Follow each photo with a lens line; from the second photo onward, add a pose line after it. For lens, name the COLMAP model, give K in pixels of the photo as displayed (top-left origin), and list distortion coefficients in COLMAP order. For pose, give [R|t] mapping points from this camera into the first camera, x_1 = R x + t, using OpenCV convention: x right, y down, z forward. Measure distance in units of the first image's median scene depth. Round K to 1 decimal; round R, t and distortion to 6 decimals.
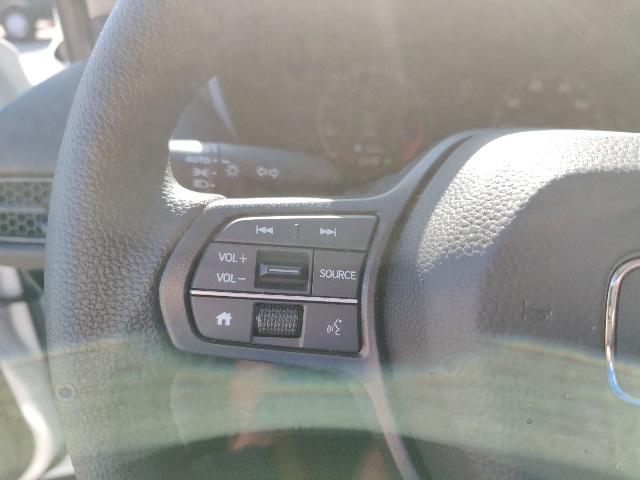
lens RADIAL K [[473.9, 0, 320.0], [0, 473.9, 240.0], [0, 0, 1]] dist [-0.002268, -0.005752]
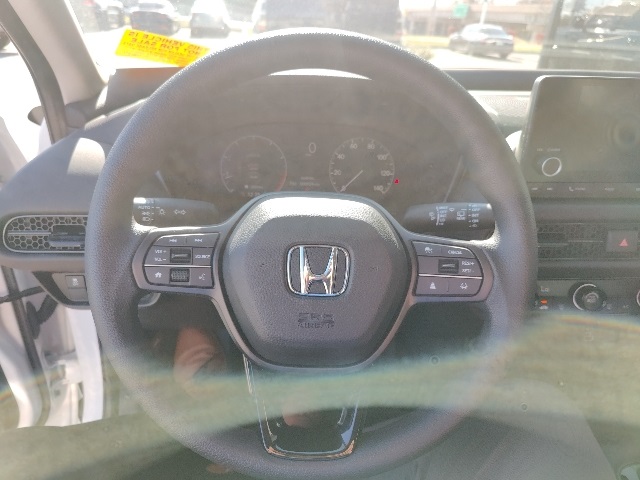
lens RADIAL K [[486.7, 0, 319.9], [0, 486.7, 251.3], [0, 0, 1]] dist [0.004973, 0.000925]
pose [[0.994202, -0.039747, 0.099910, 0.391542], [0.038951, 0.999192, 0.009906, 0.040442], [-0.100223, -0.005957, 0.994947, -1.638067]]
